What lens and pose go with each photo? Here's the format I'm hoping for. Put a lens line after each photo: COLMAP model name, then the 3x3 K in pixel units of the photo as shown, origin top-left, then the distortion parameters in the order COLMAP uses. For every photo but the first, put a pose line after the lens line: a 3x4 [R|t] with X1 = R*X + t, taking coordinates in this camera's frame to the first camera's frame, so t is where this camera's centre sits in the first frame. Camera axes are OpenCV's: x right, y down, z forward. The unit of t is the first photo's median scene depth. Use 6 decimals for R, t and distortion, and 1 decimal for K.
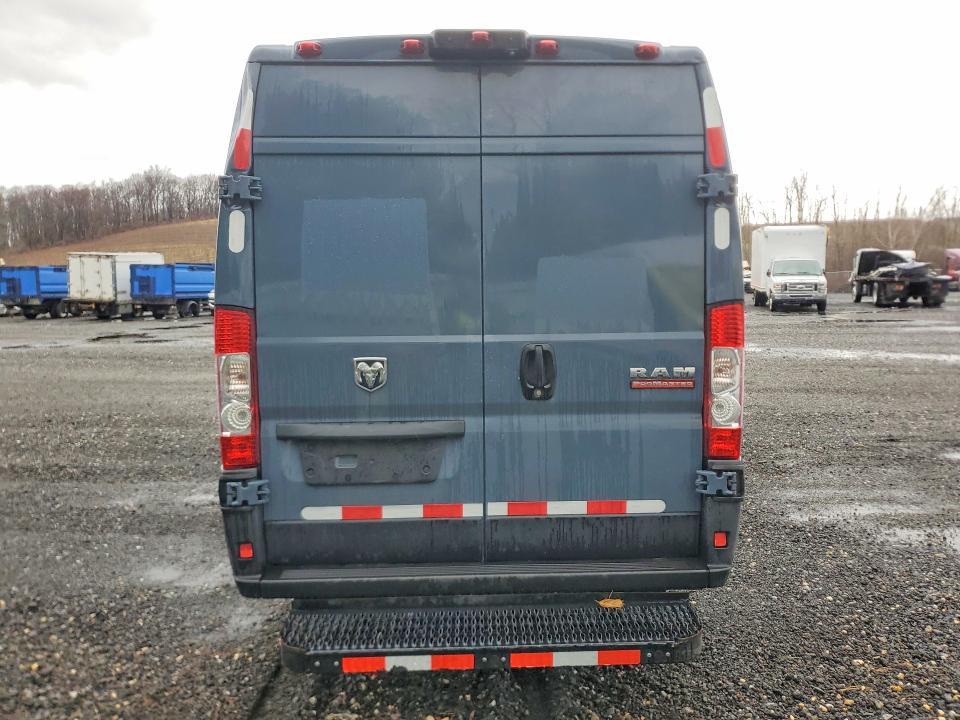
lens RADIAL K [[742.8, 0, 481.0], [0, 742.8, 345.0], [0, 0, 1]] dist [0.028335, -0.001343]
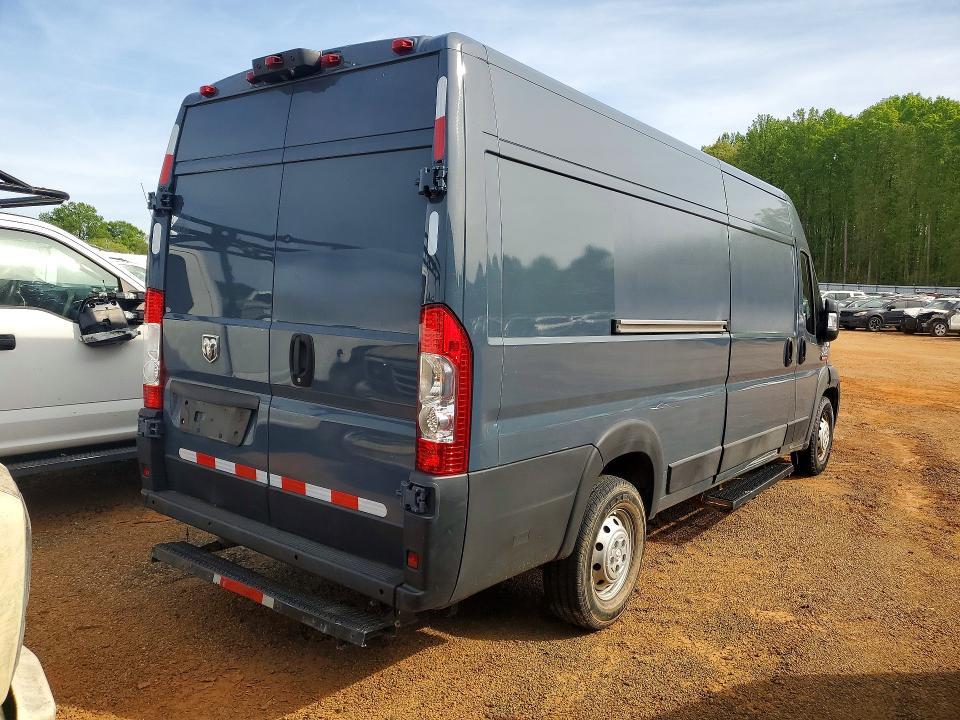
lens RADIAL K [[759.7, 0, 460.7], [0, 759.7, 358.7], [0, 0, 1]] dist [0.004941, 0.001025]
pose [[0.757593, 0.097242, -0.645443, 0.969946], [-0.109477, 0.993763, 0.021219, -0.015923], [0.643481, 0.054586, 0.763514, 0.301618]]
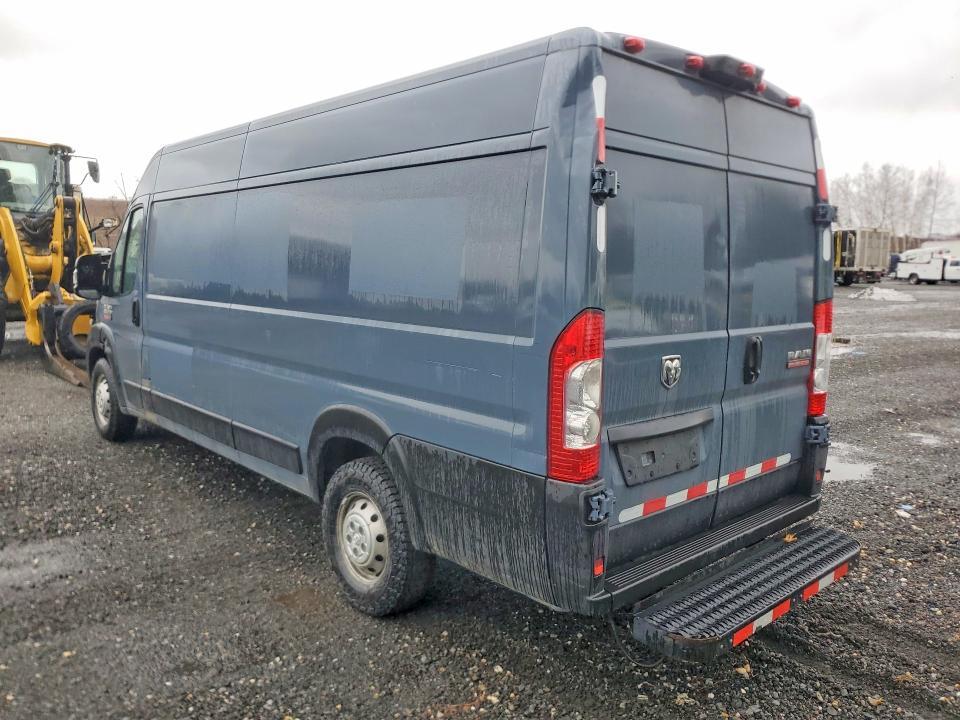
lens RADIAL K [[791.0, 0, 508.1], [0, 791.0, 336.3], [0, 0, 1]] dist [0.006837, -0.001873]
pose [[0.730165, -0.038012, 0.682213, -1.063476], [0.023342, 0.999256, 0.030694, -0.048649], [-0.682872, -0.006488, 0.730509, 0.343353]]
